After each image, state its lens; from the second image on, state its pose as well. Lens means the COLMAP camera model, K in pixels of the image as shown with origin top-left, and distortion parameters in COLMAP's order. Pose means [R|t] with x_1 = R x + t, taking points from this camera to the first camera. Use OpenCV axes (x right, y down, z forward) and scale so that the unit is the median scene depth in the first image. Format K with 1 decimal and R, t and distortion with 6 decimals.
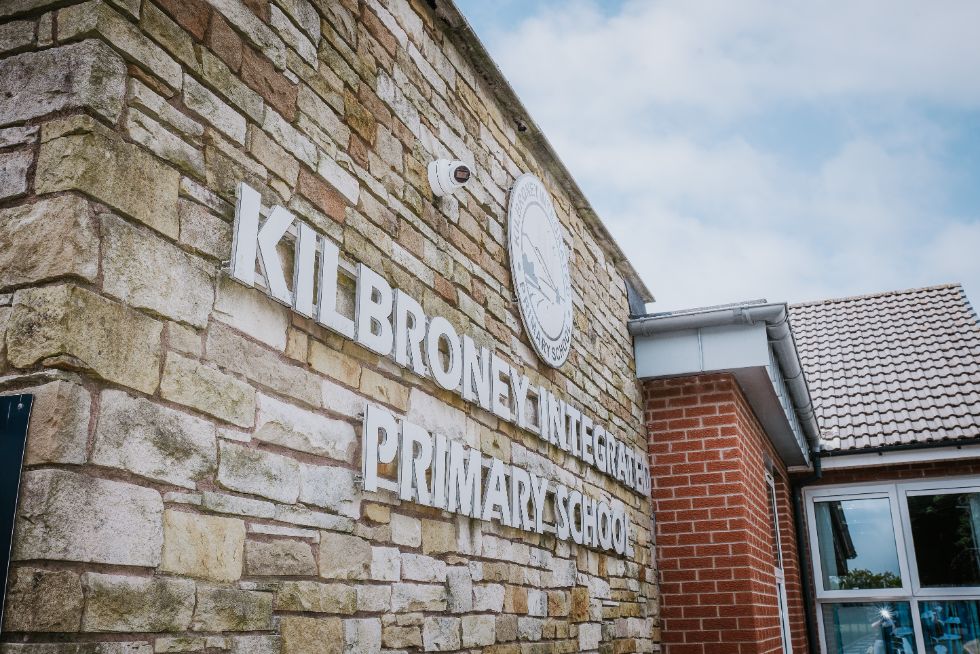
lens RADIAL K [[962.3, 0, 490.0], [0, 962.3, 311.0], [0, 0, 1]] dist [-0.016110, -0.004905]
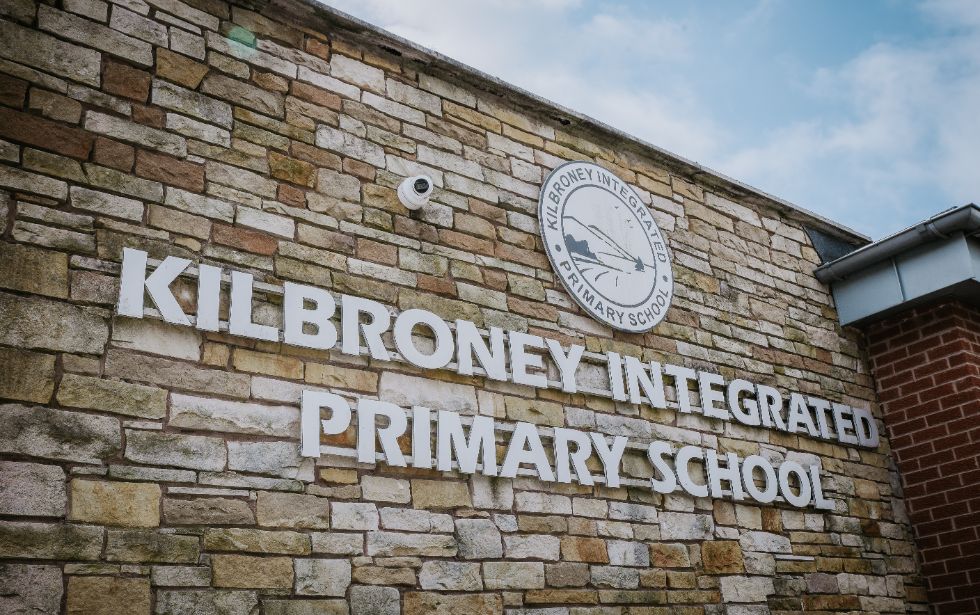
lens RADIAL K [[990.8, 0, 490.0], [0, 990.8, 307.5], [0, 0, 1]] dist [-0.011214, 0.011429]
pose [[0.867608, -0.241248, -0.434806, 0.685211], [0.219877, 0.970421, -0.099687, 0.178903], [0.445994, -0.009115, 0.894989, -0.044785]]
